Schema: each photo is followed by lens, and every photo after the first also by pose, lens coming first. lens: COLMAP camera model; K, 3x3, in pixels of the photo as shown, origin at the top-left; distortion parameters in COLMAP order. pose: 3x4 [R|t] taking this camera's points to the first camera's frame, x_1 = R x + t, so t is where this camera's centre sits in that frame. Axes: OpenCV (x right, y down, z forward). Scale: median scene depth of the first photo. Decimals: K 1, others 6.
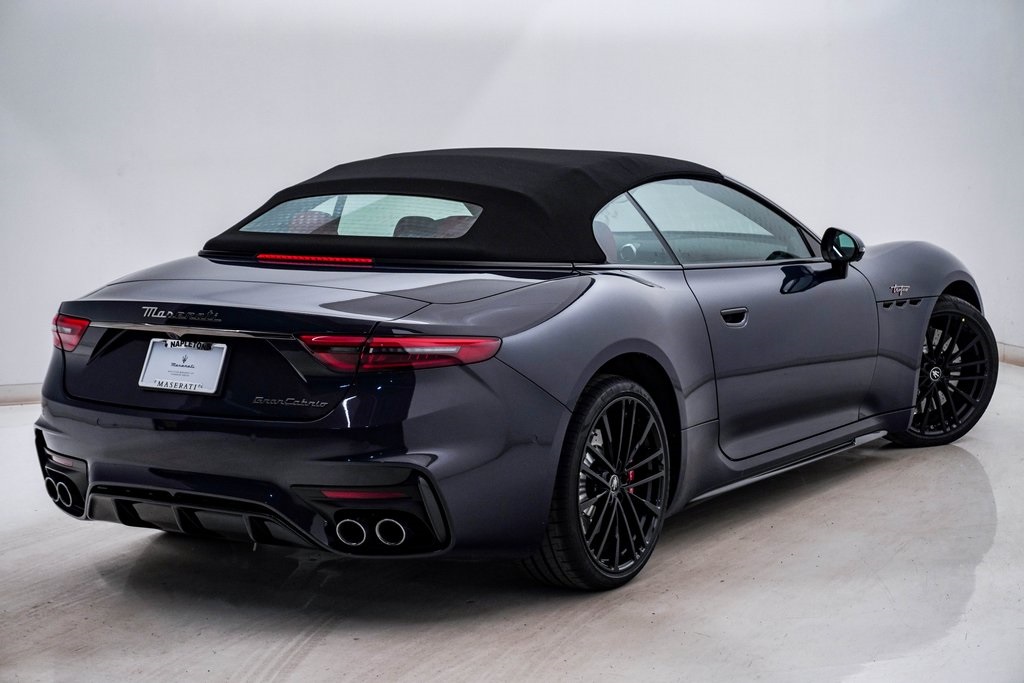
lens RADIAL K [[2203.4, 0, 501.9], [0, 2203.4, 349.2], [0, 0, 1]] dist [0.042928, 0.000000]
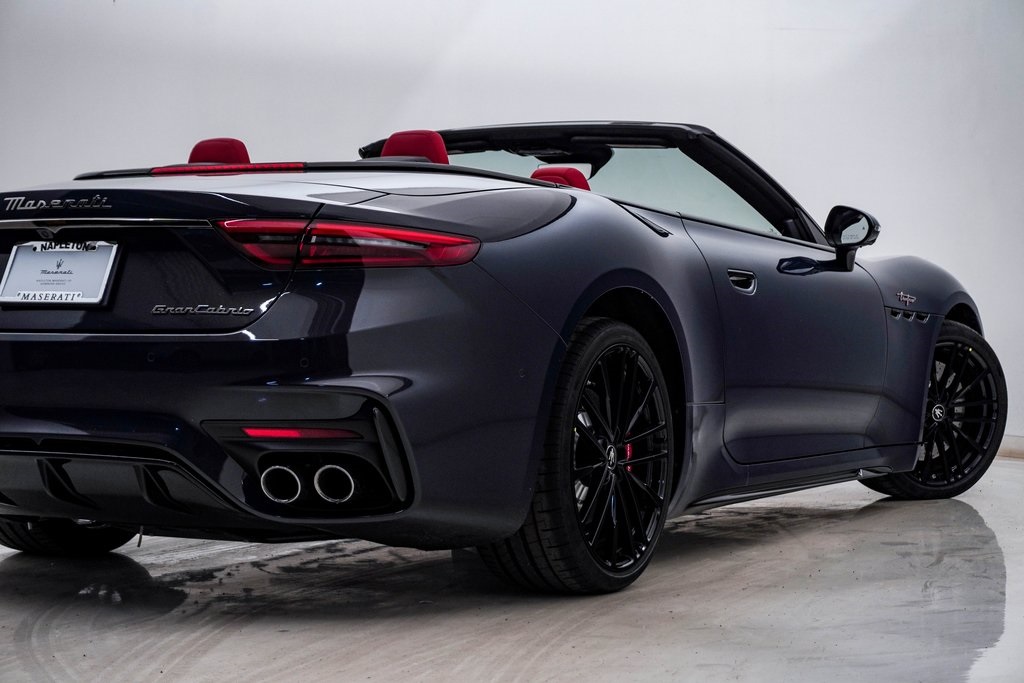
lens RADIAL K [[2203.4, 0, 510.5], [0, 2203.4, 330.8], [0, 0, 1]] dist [0.042928, 0.000000]
pose [[0.996729, 0.017976, 0.078796, -0.048629], [-0.008523, 0.992893, -0.118704, 0.115064], [-0.080370, 0.117644, 0.989798, 0.239533]]
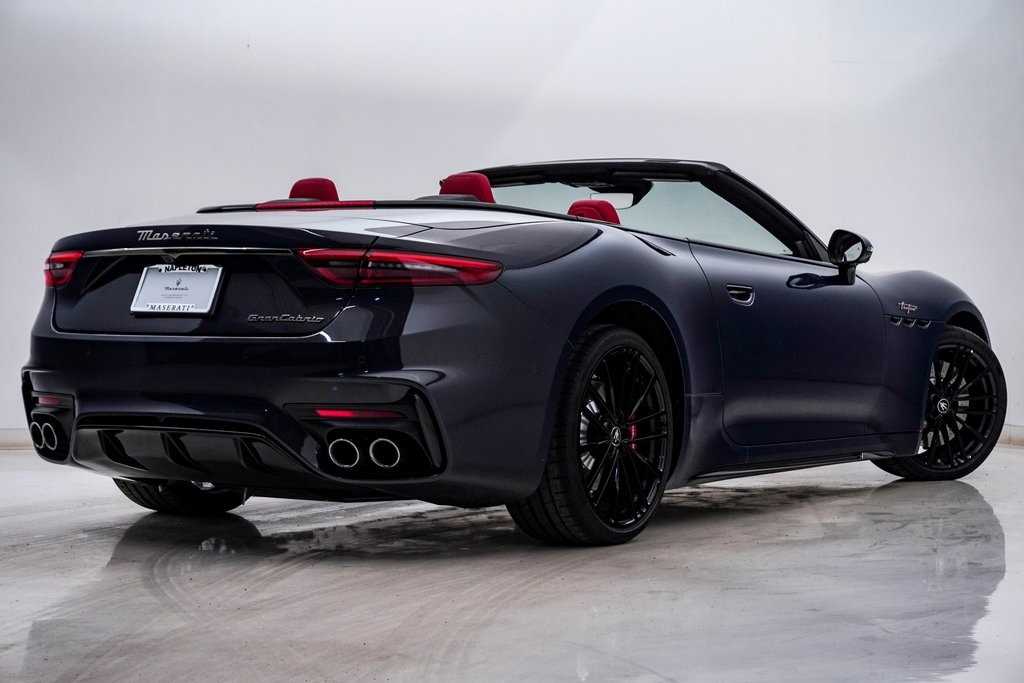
lens RADIAL K [[2203.4, 0, 509.0], [0, 2203.4, 332.2], [0, 0, 1]] dist [0.042928, 0.000000]
pose [[0.999763, 0.021653, 0.002223, 0.000813], [-0.021248, 0.992994, -0.116237, 0.136127], [-0.004724, 0.116162, 0.993219, 0.030691]]
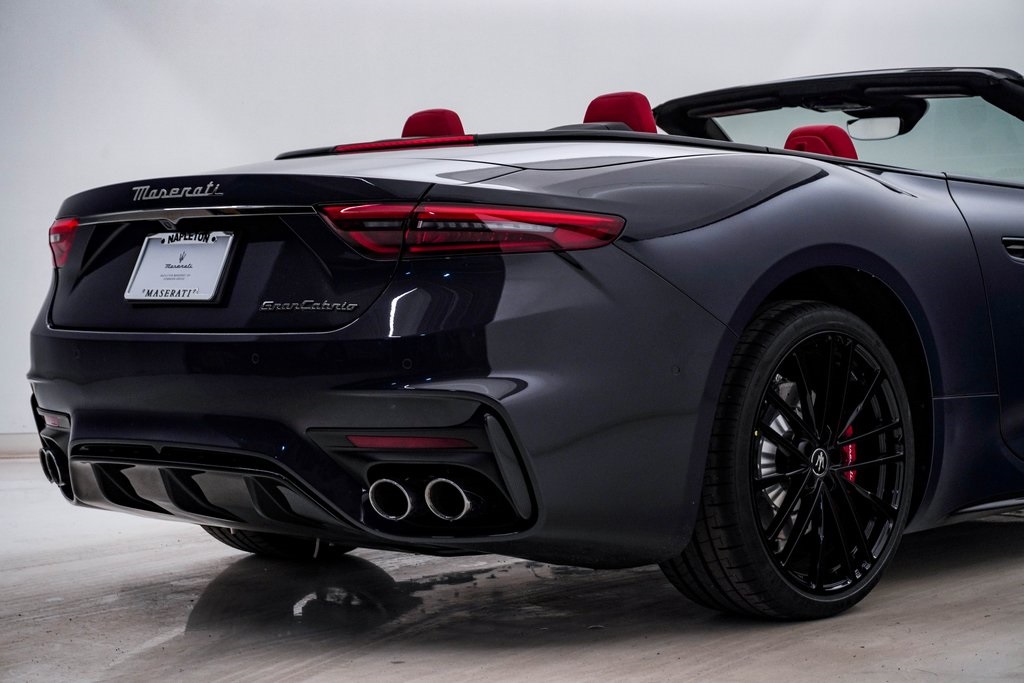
lens RADIAL K [[2203.4, 0, 516.0], [0, 2203.4, 348.8], [0, 0, 1]] dist [0.042928, 0.000000]
pose [[0.981830, 0.002947, -0.189738, 0.092110], [-0.019586, 0.996113, -0.085882, 0.090796], [0.188747, 0.088038, 0.978071, 0.336709]]
